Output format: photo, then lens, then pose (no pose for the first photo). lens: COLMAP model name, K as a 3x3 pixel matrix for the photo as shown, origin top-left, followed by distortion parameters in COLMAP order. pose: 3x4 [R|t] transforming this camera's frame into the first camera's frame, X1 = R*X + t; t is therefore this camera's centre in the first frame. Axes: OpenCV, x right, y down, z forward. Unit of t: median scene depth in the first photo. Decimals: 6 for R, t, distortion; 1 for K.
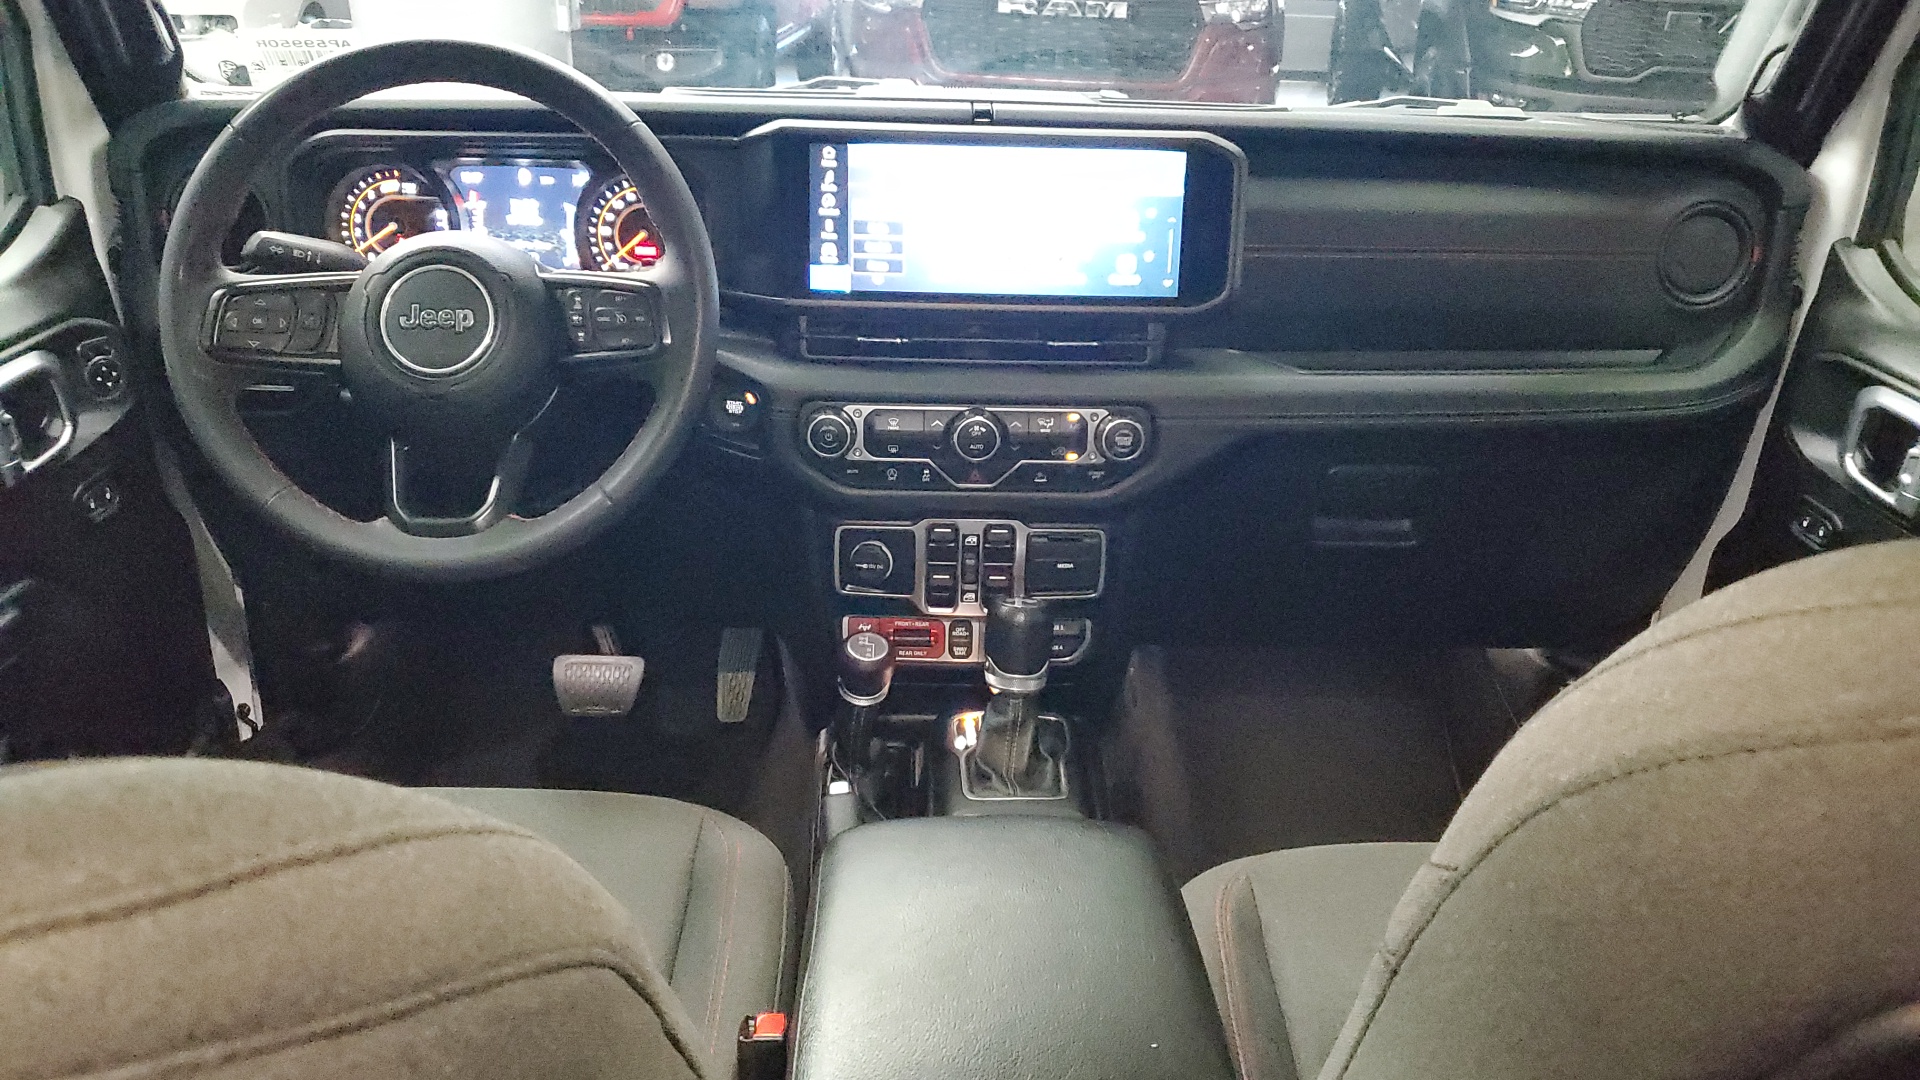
lens RADIAL K [[1426.0, 0, 934.9], [0, 1426.0, 543.8], [0, 0, 1]] dist [0.210192, -0.668733]
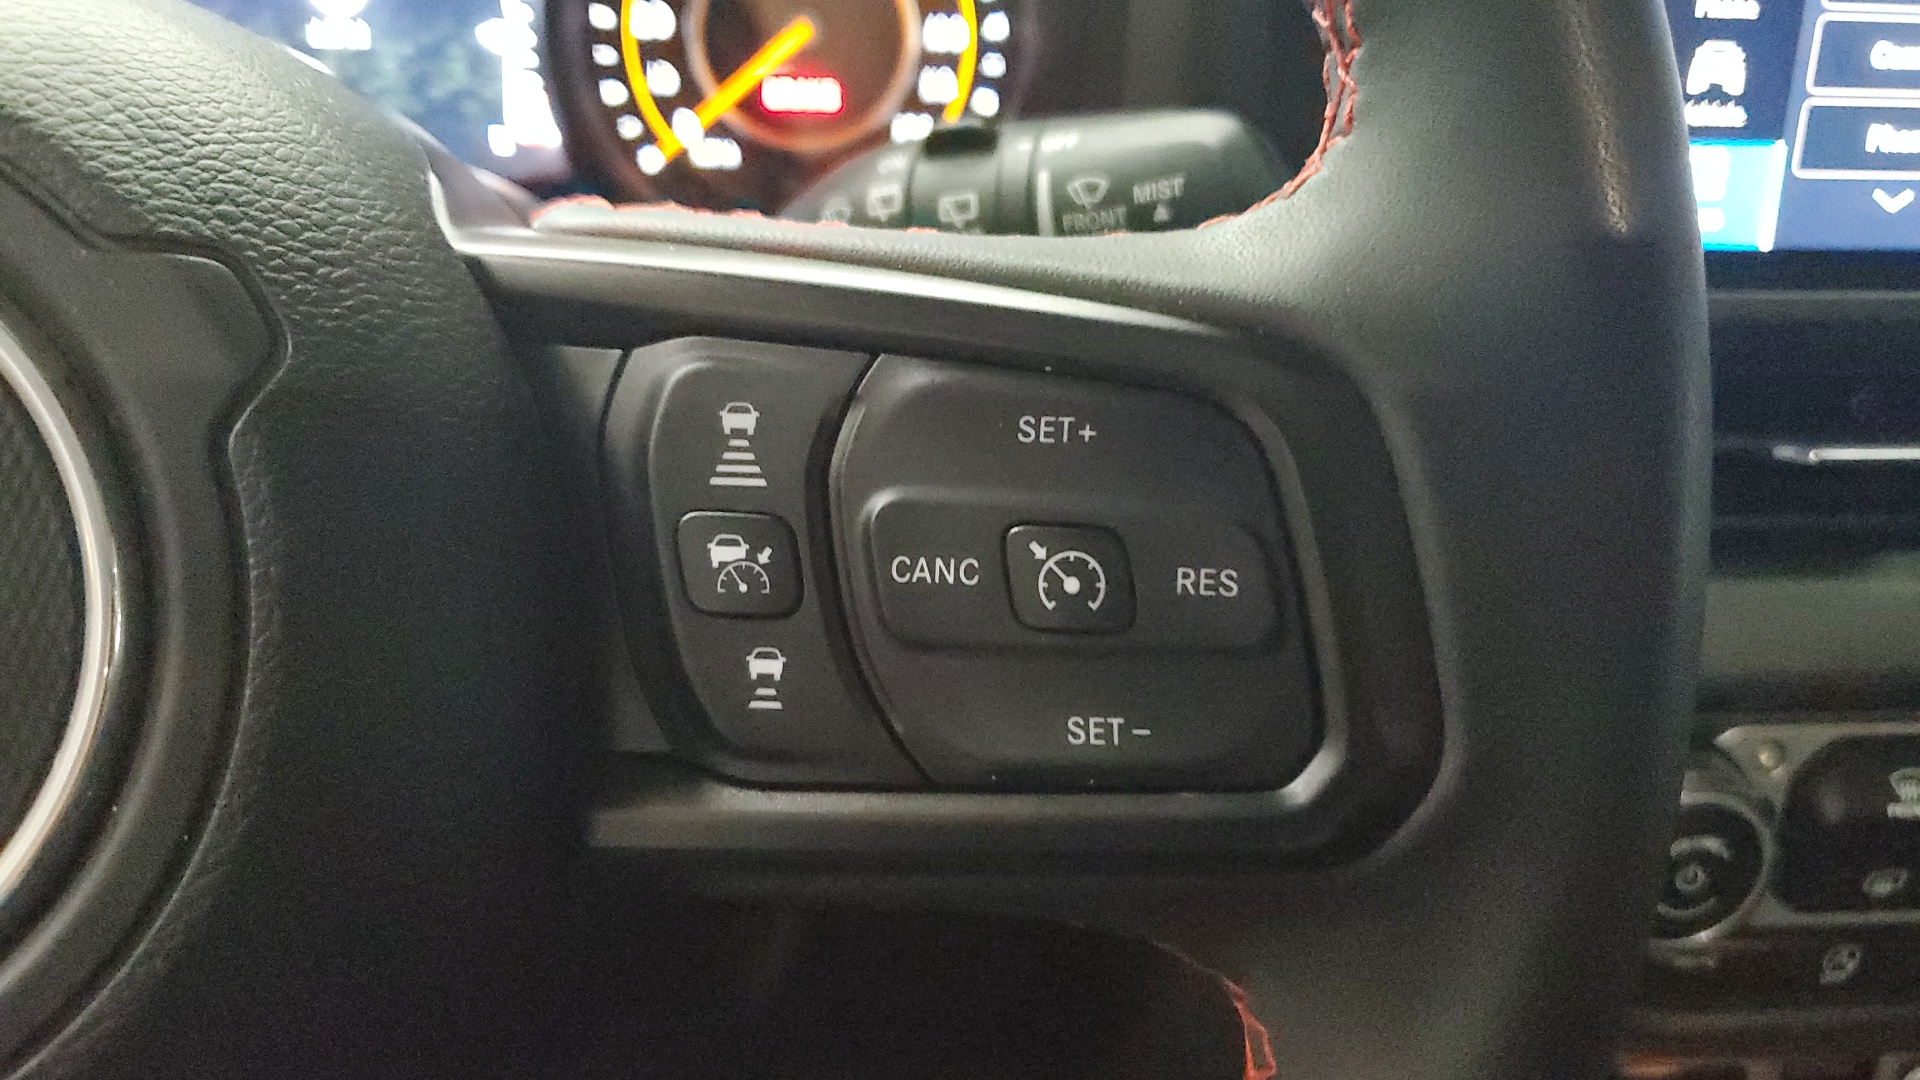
lens RADIAL K [[1588.7, 0, 989.5], [0, 1588.7, 547.0], [0, 0, 1]] dist [0.067816, -0.003845]
pose [[0.994792, -0.026340, 0.098460, -0.200137], [0.020747, 0.998136, 0.057401, -0.137569], [-0.099789, -0.055059, 0.993484, 0.706580]]
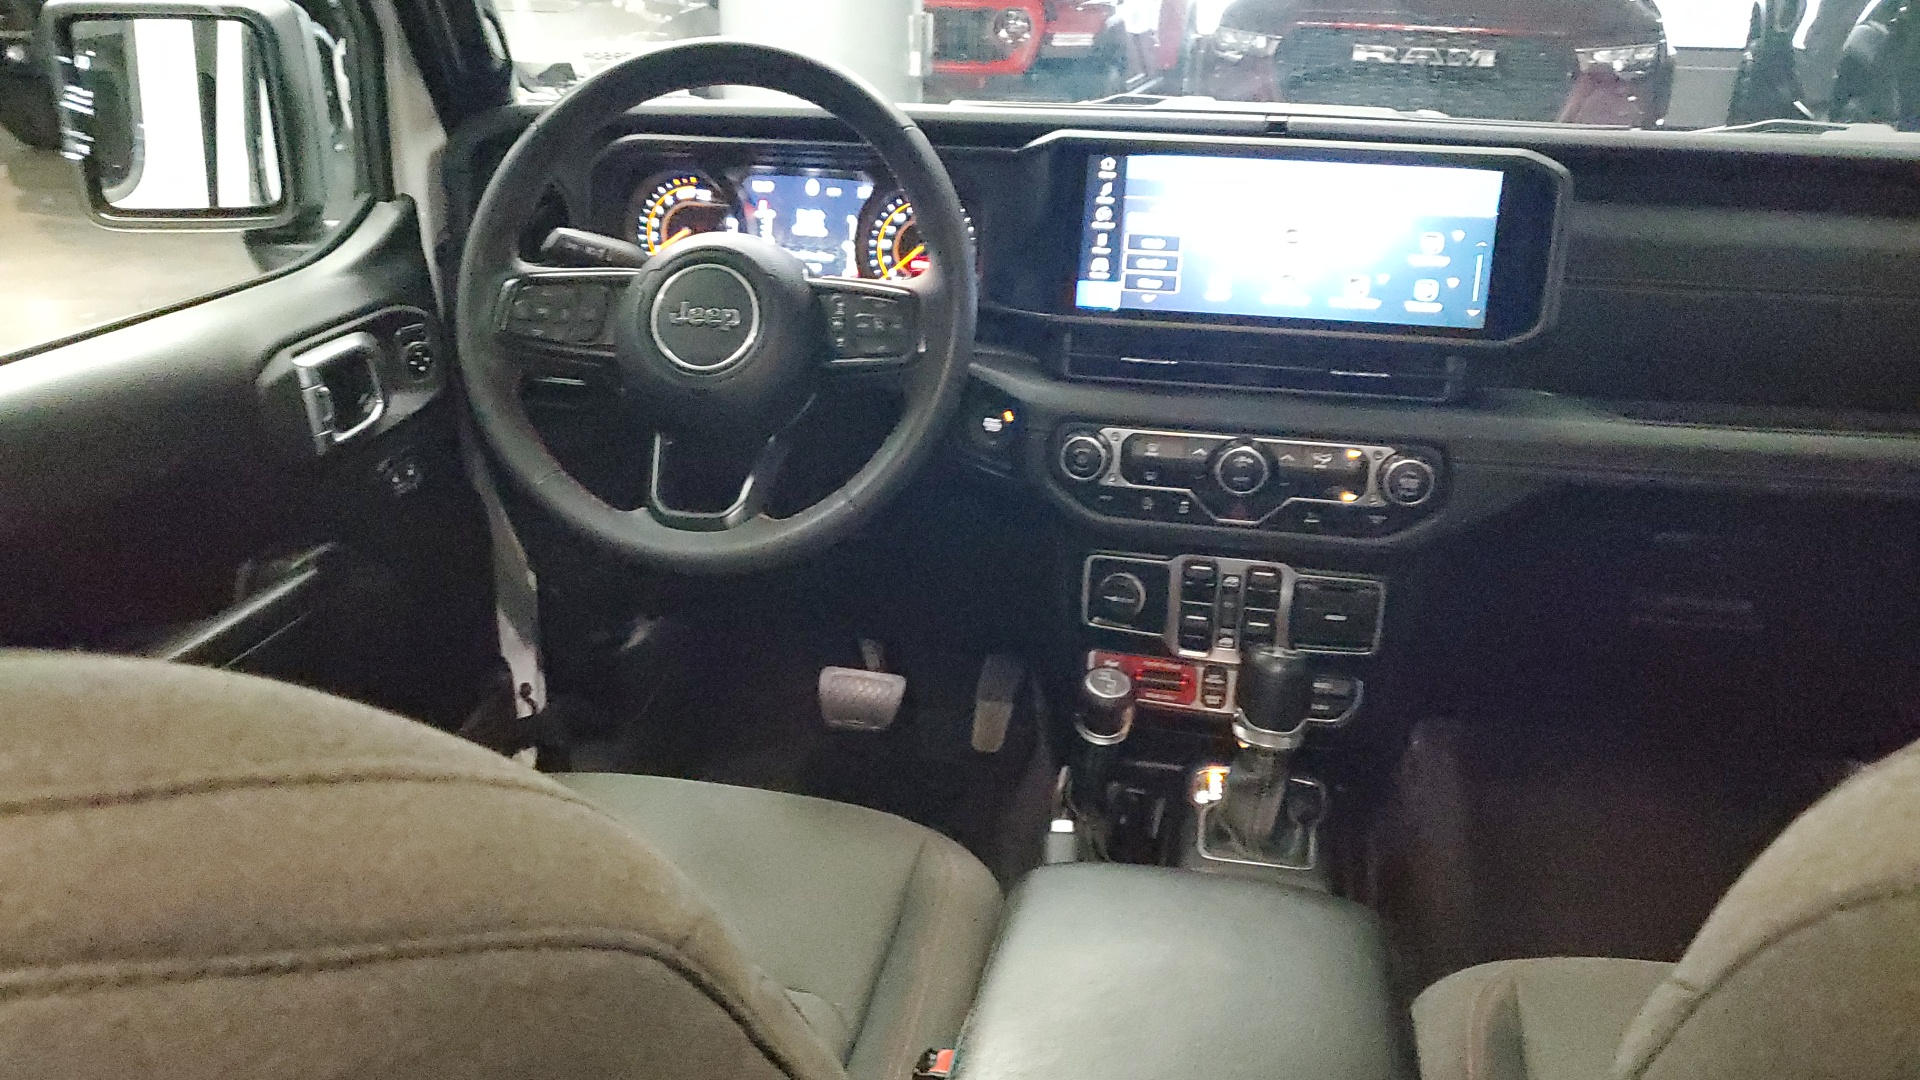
lens RADIAL K [[1416.2, 0, 939.5], [0, 1416.2, 557.8], [0, 0, 1]] dist [0.210404, -0.622525]
pose [[0.972385, 0.078633, -0.219735, 0.044224], [-0.084340, 0.996297, -0.016698, 0.014241], [0.217608, 0.034769, 0.975417, 0.049366]]
